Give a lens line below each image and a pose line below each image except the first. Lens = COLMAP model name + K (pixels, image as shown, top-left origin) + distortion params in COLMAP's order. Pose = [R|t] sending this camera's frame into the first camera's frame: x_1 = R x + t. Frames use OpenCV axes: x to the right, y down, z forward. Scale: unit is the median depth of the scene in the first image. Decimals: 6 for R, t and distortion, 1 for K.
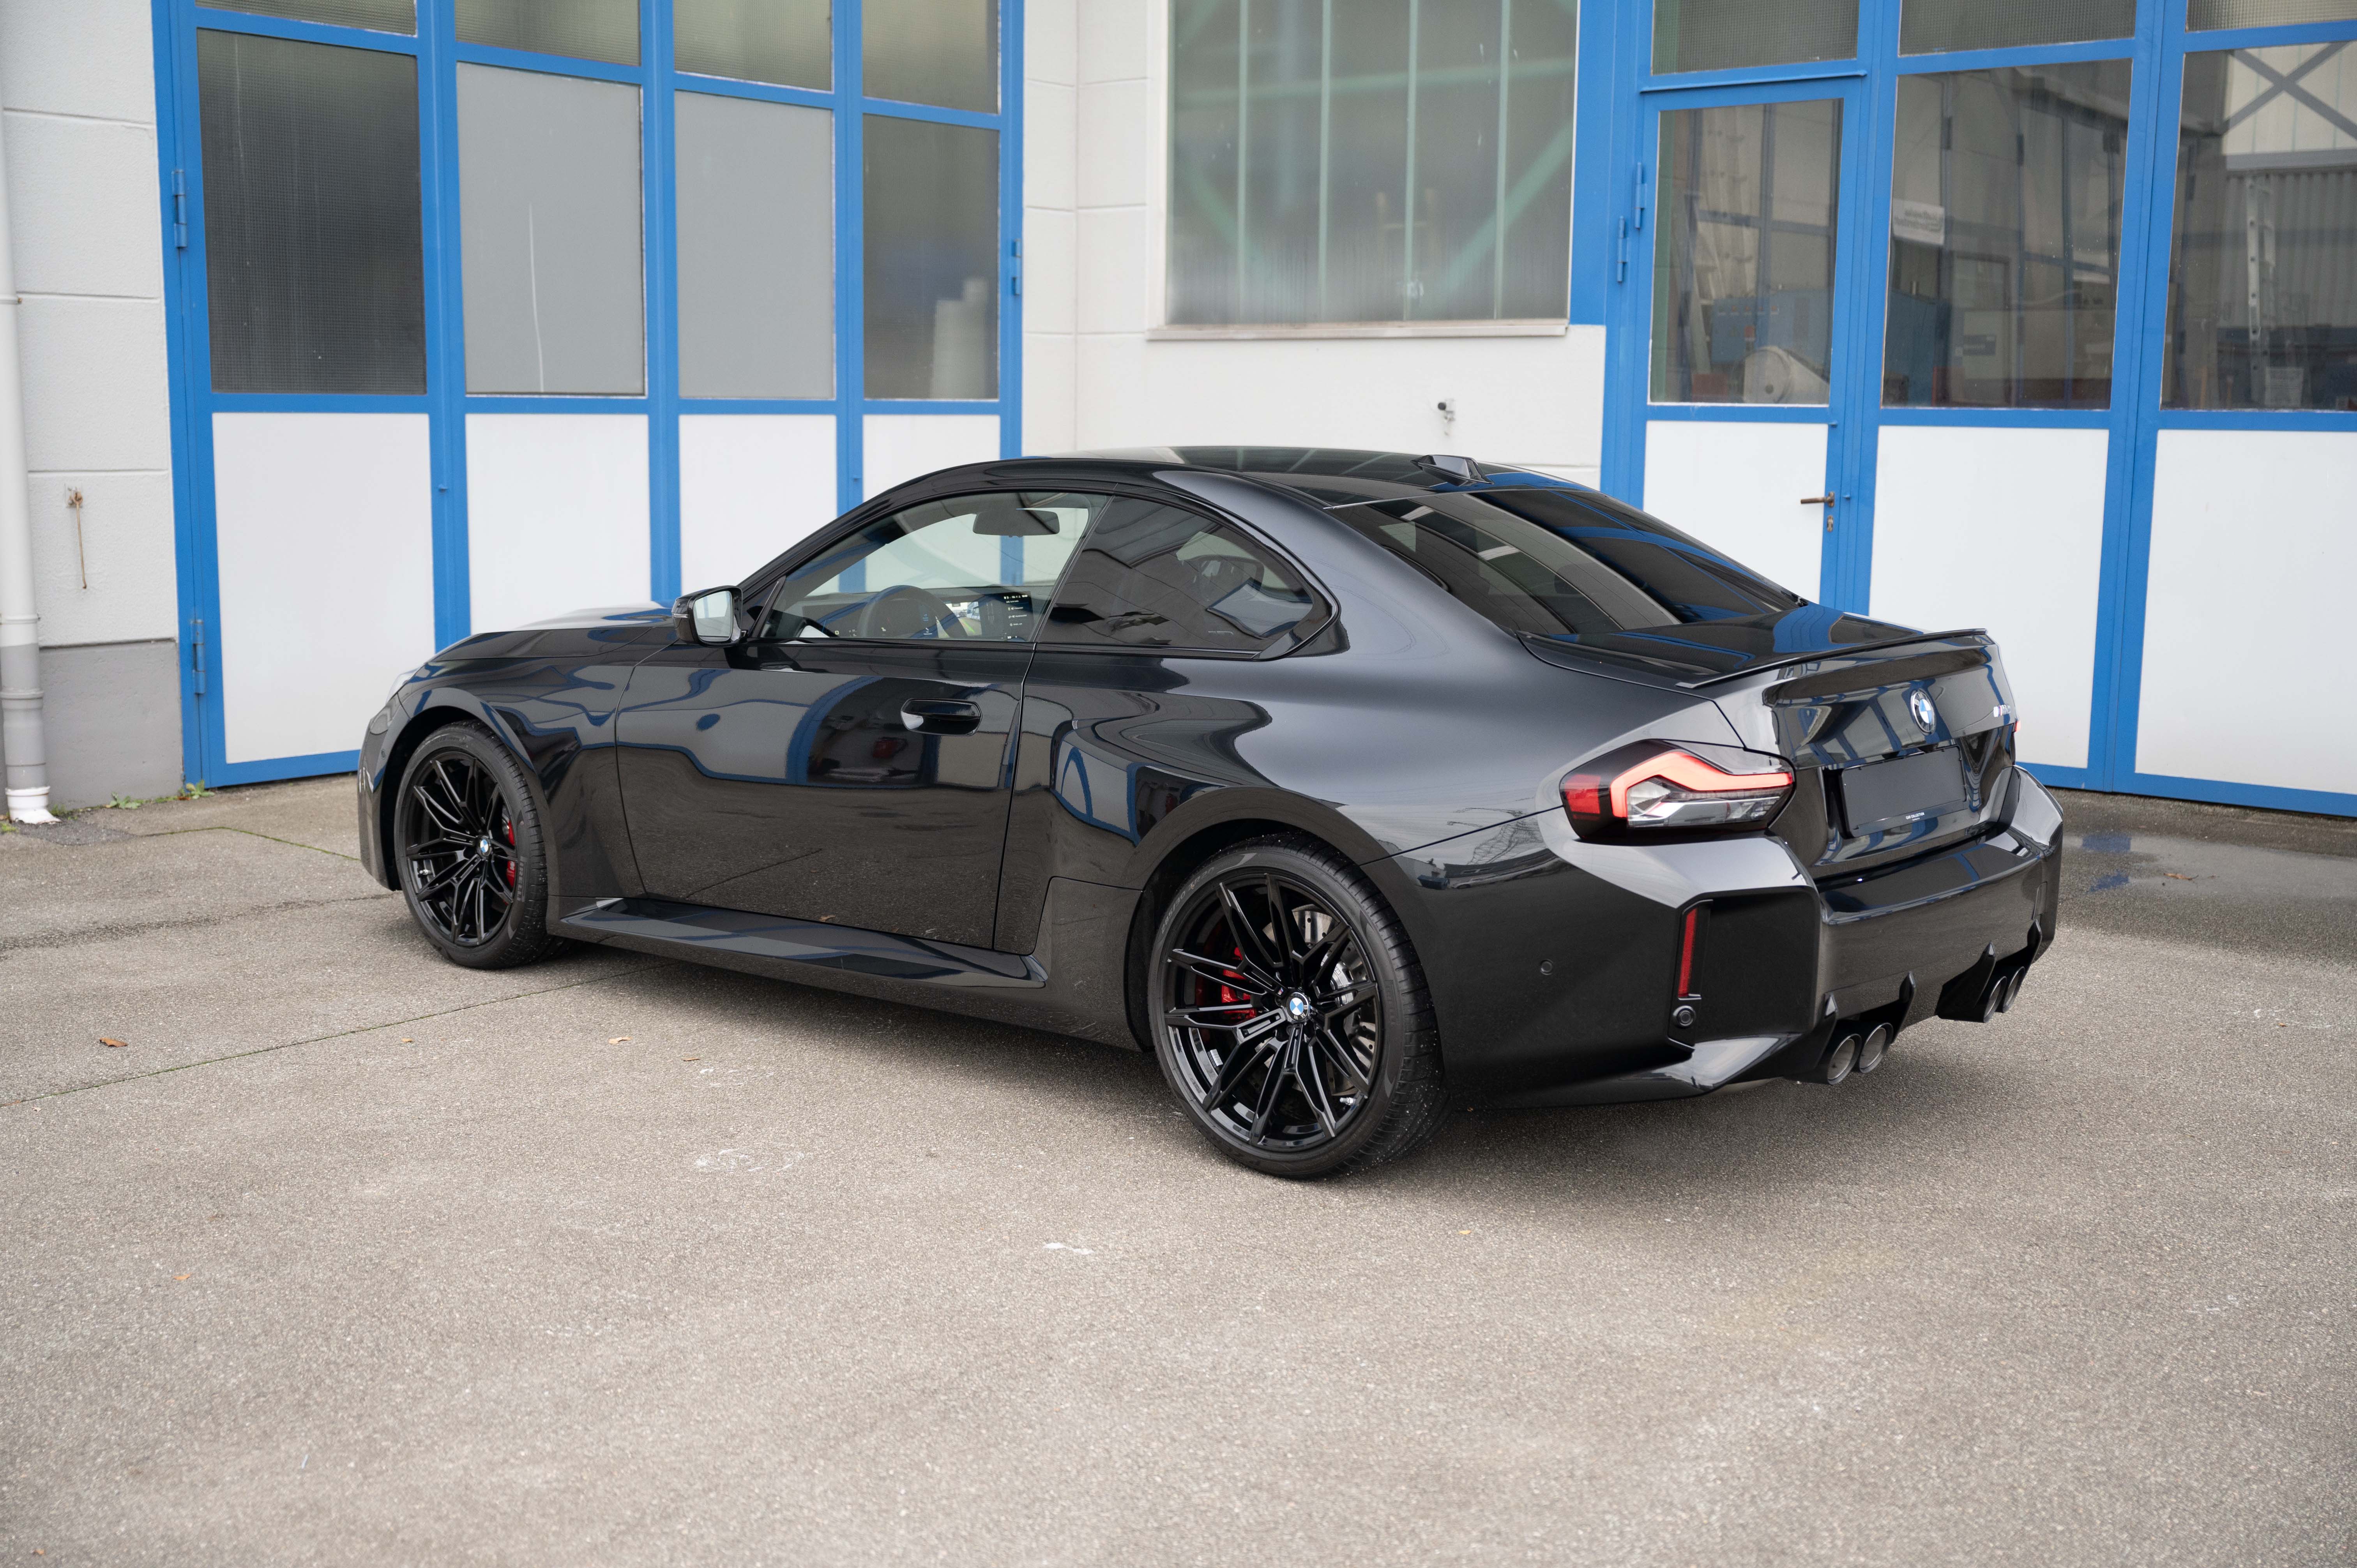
lens RADIAL K [[2531.1, 0, 1144.8], [0, 2531.1, 749.6], [0, 0, 1]] dist [0.002924, 0.000000]
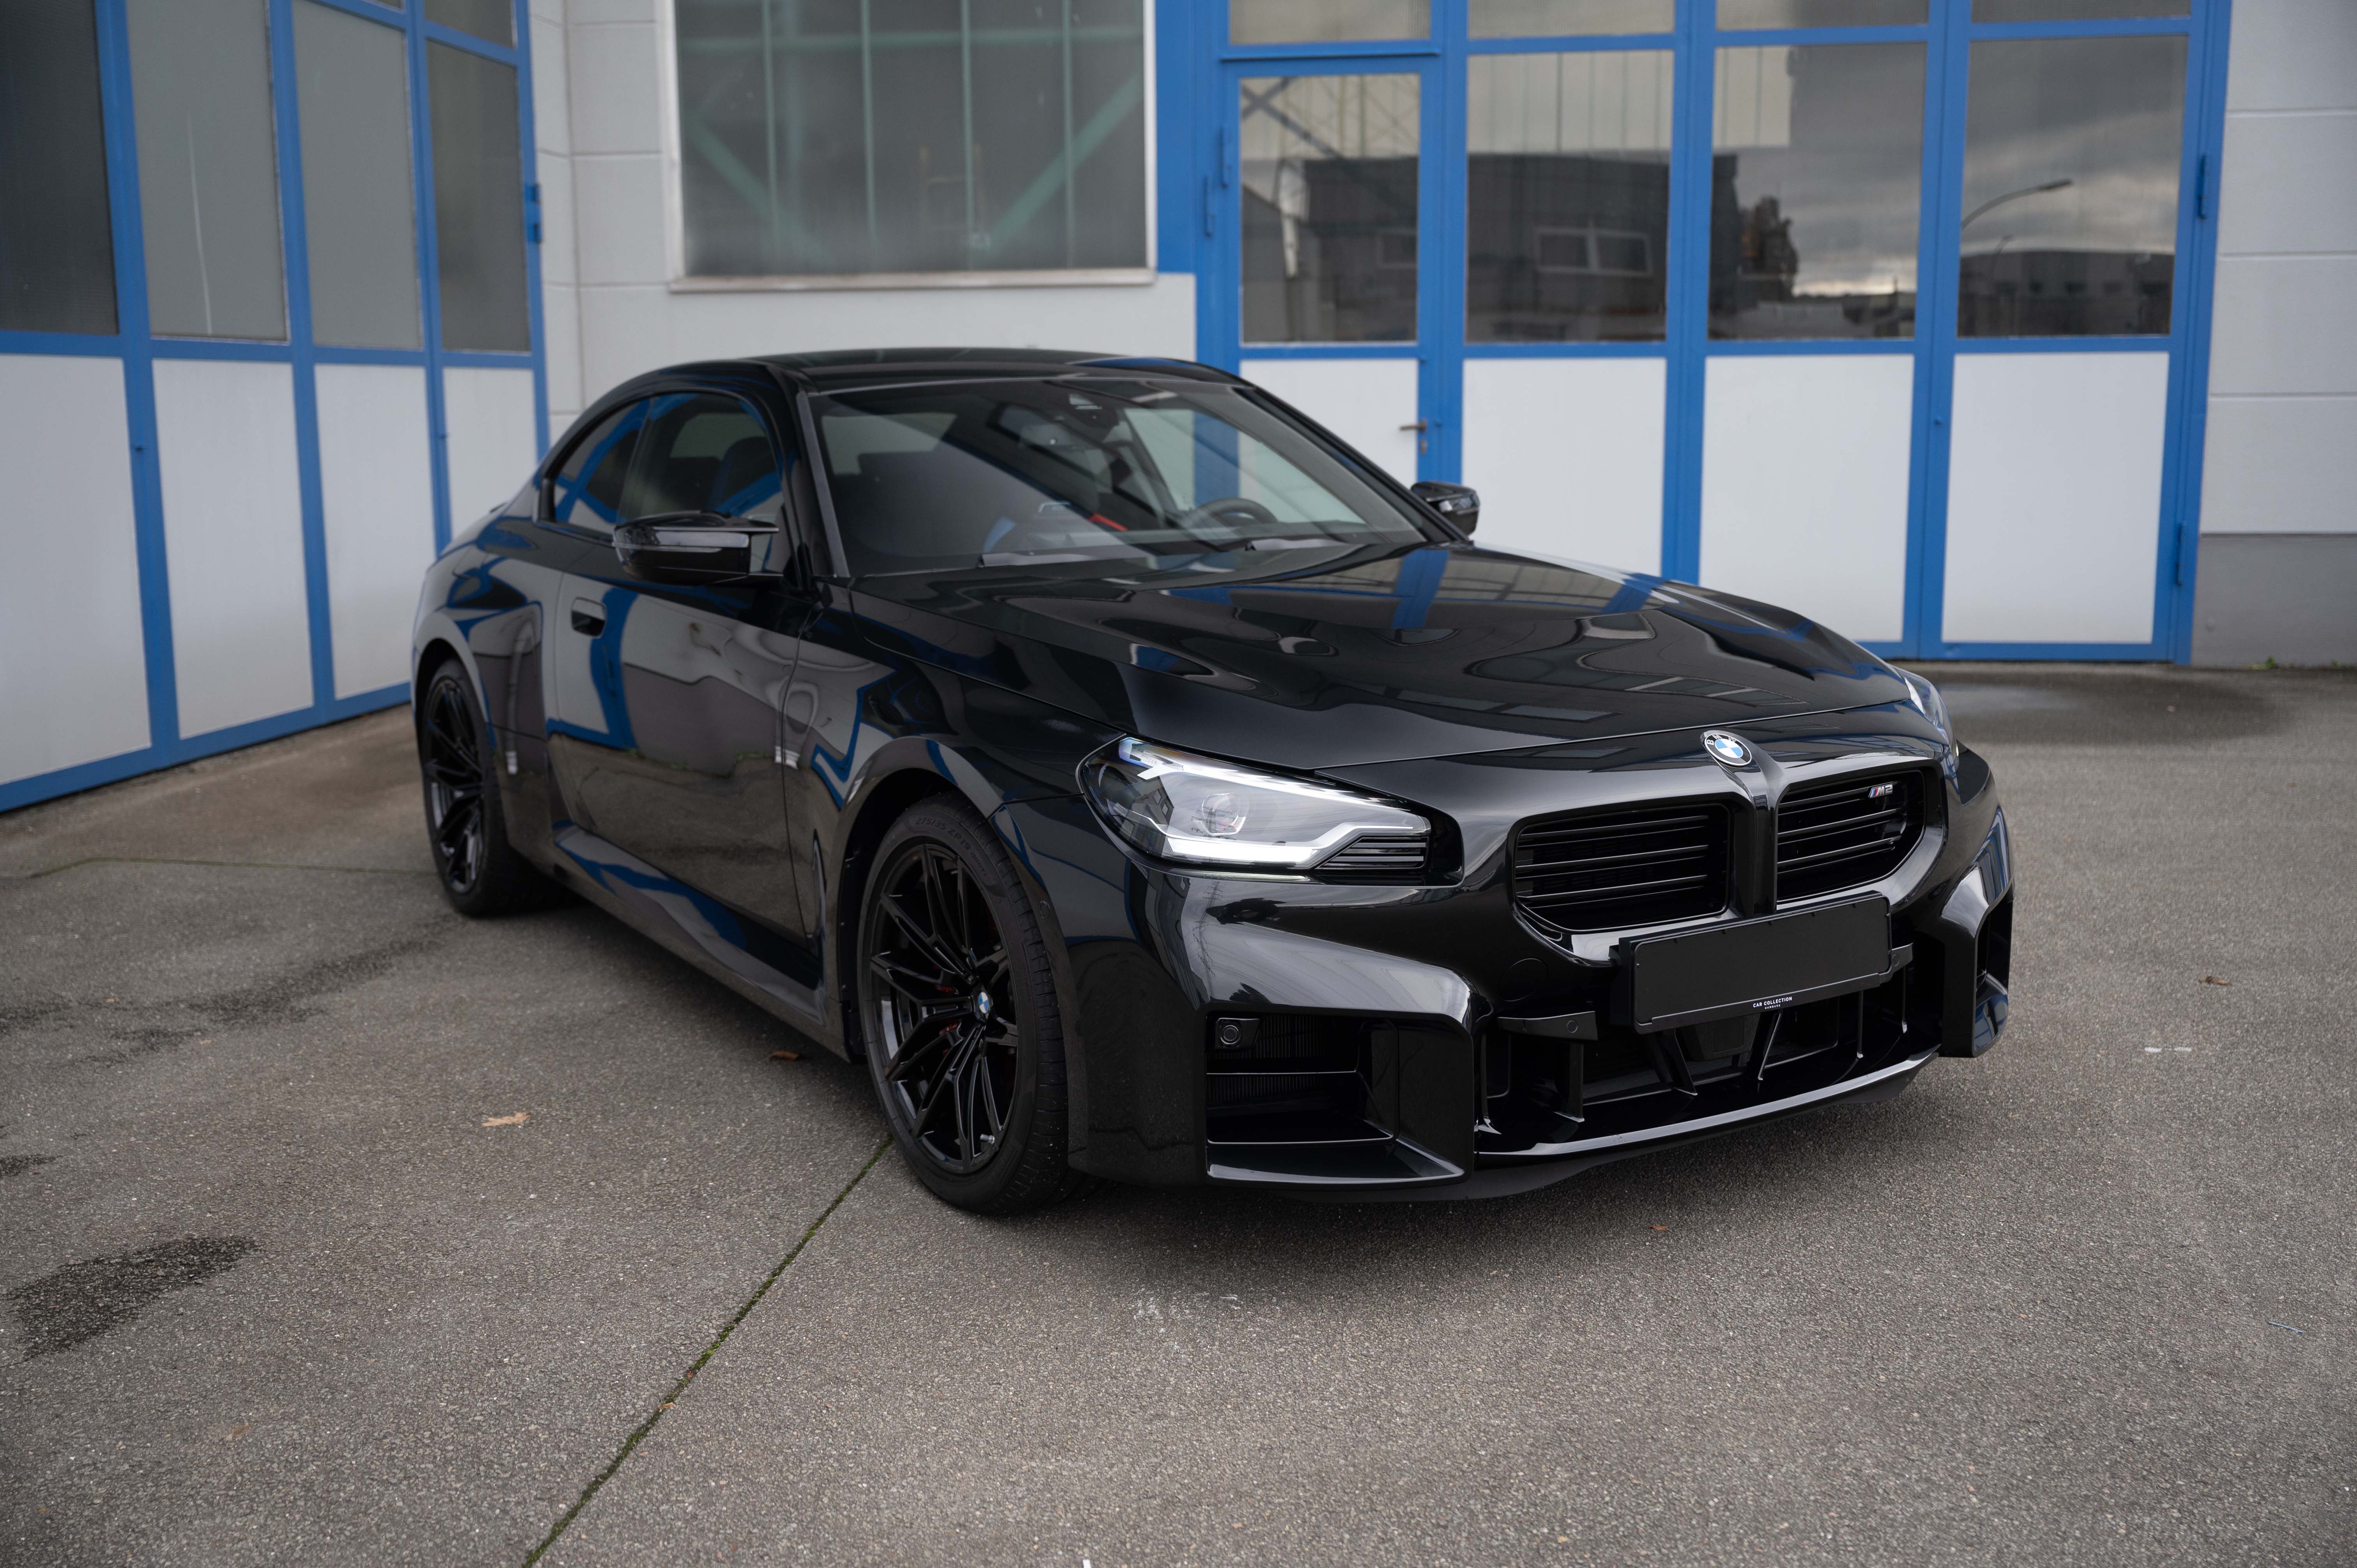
lens RADIAL K [[2310.9, 0, 1165.6], [0, 2310.9, 785.1], [0, 0, 1]] dist [0.005982, 0.000000]
pose [[0.856549, -0.101172, 0.506052, -0.403341], [0.086551, 0.994868, 0.052401, -0.001852], [-0.508756, -0.001085, 0.860910, 0.167203]]
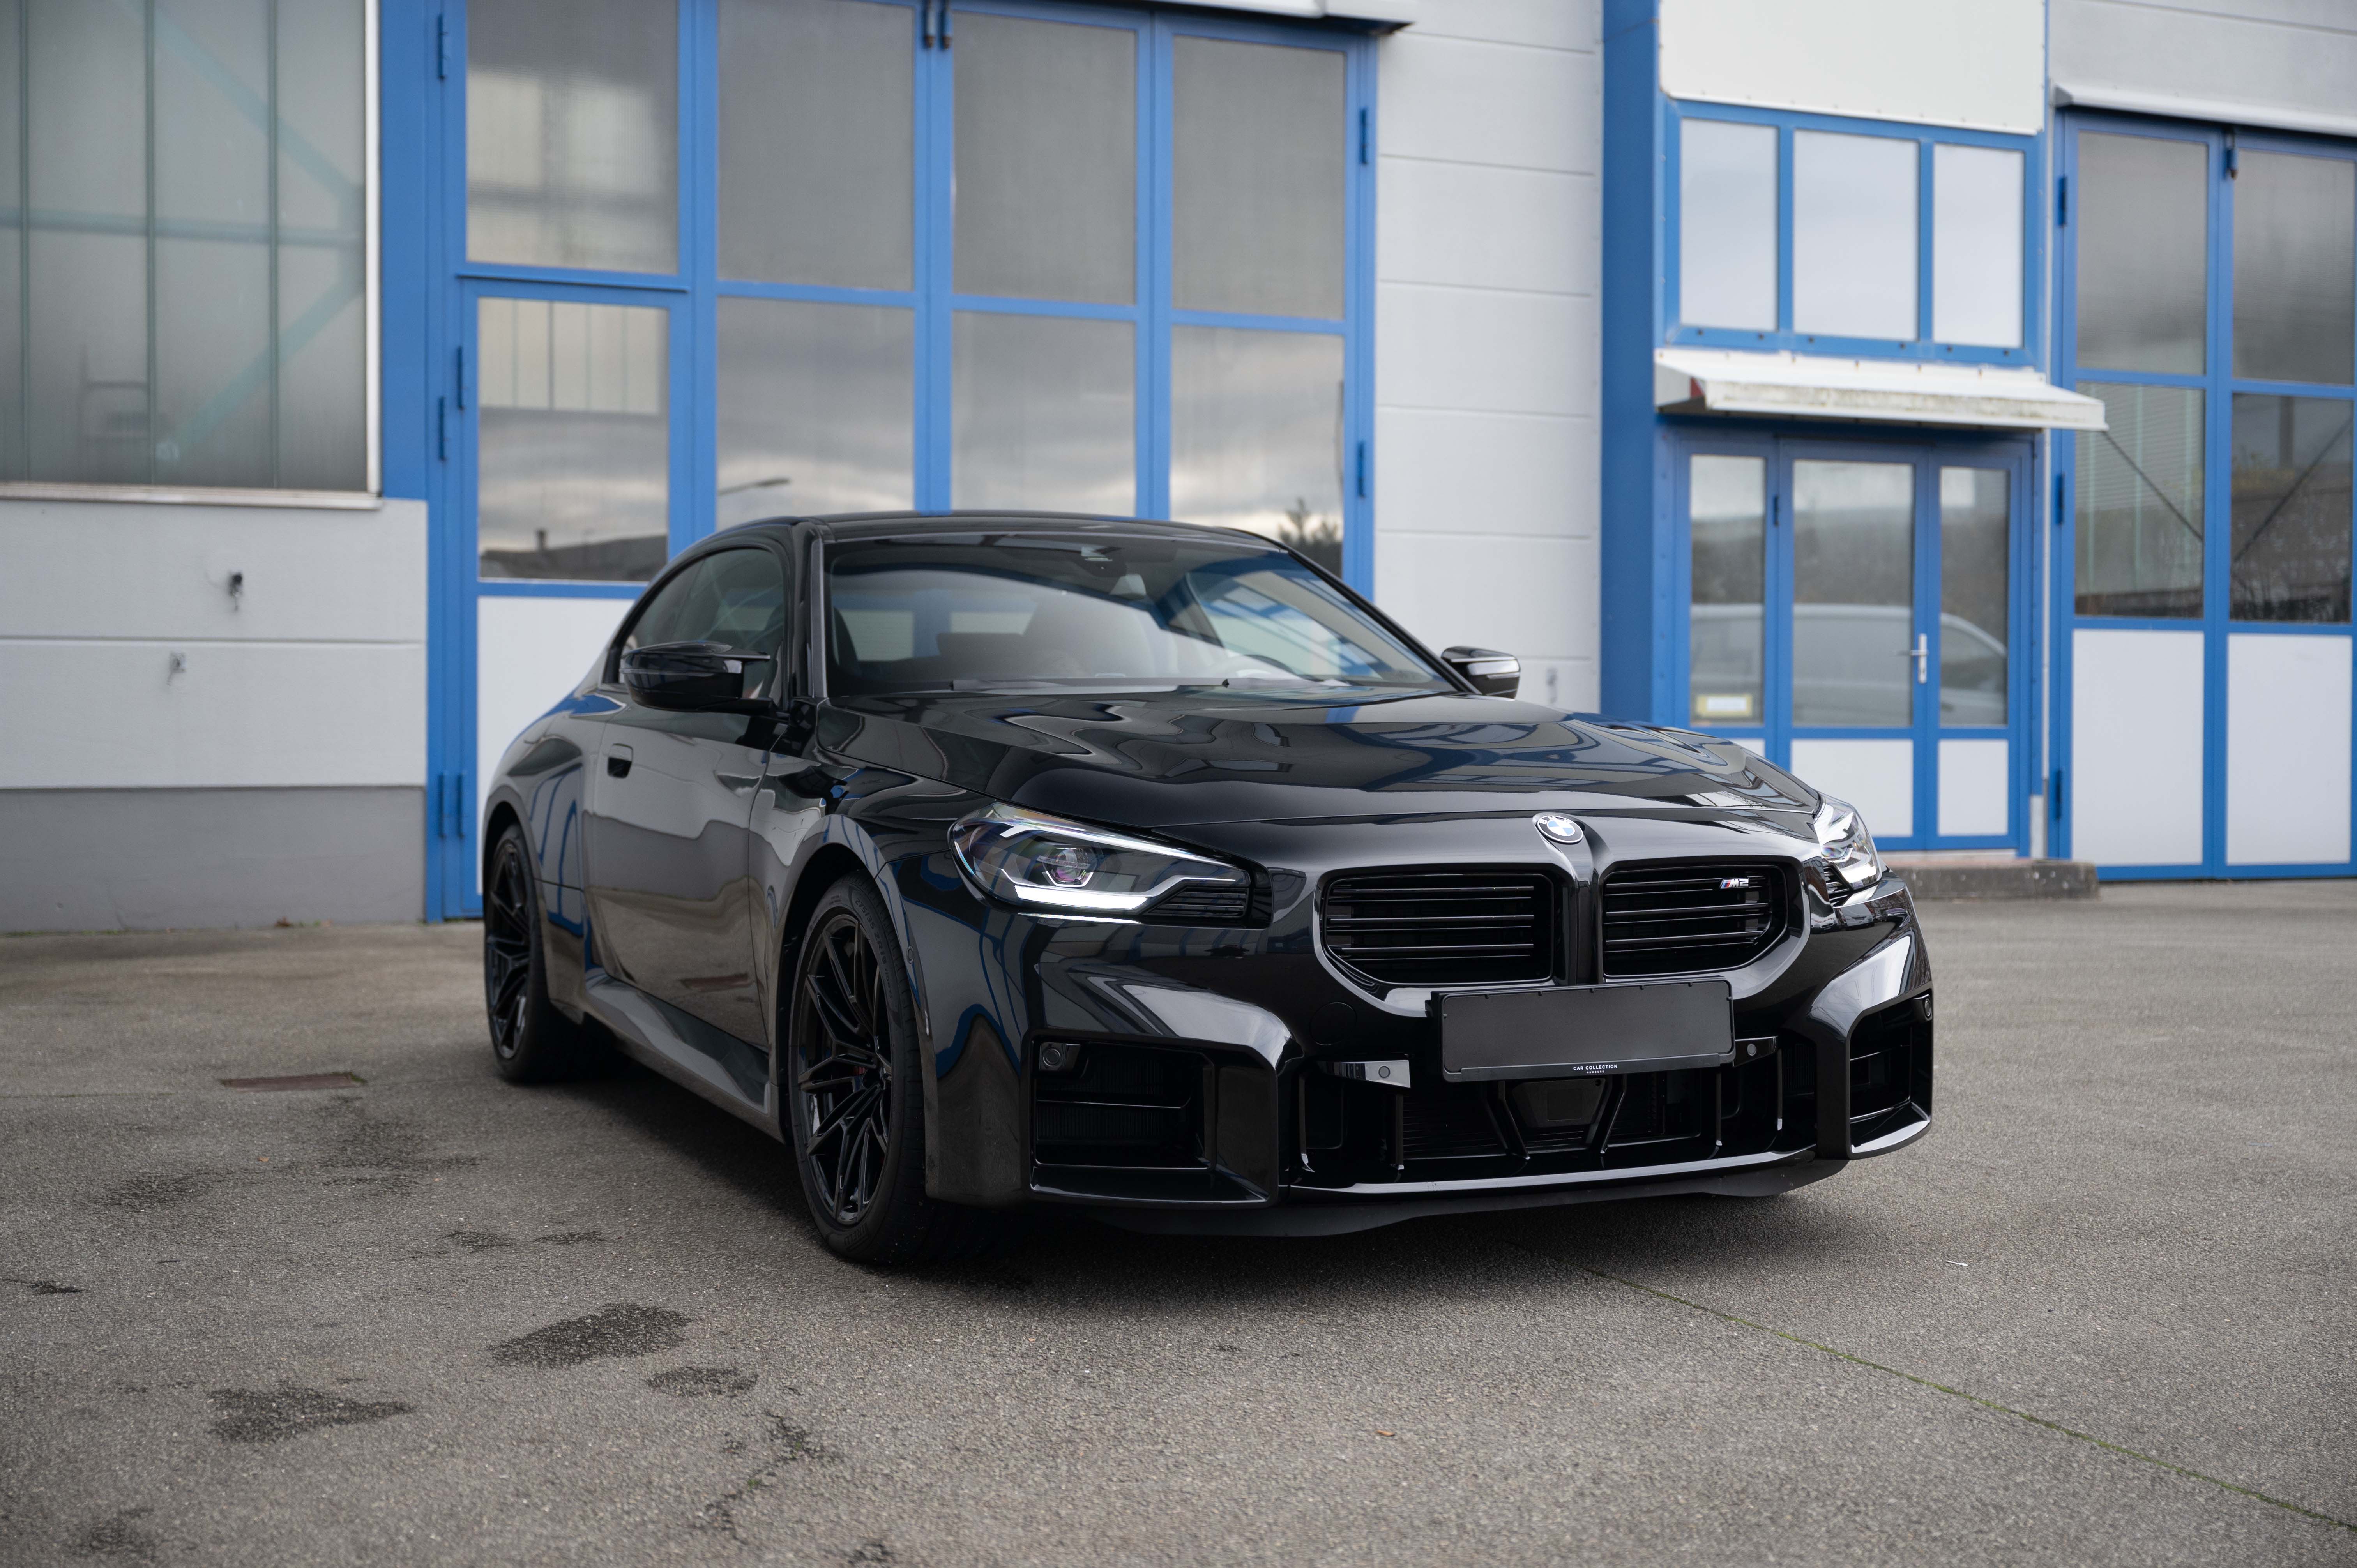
lens RADIAL K [[2853.1, 0, 1143.1], [0, 2853.1, 830.0], [0, 0, 1]] dist [-0.000213, 0.000000]
pose [[0.465439, -0.041018, 0.884129, -0.775430], [0.120185, 0.992602, -0.017220, 0.015880], [-0.876882, 0.114274, 0.466925, 0.277169]]
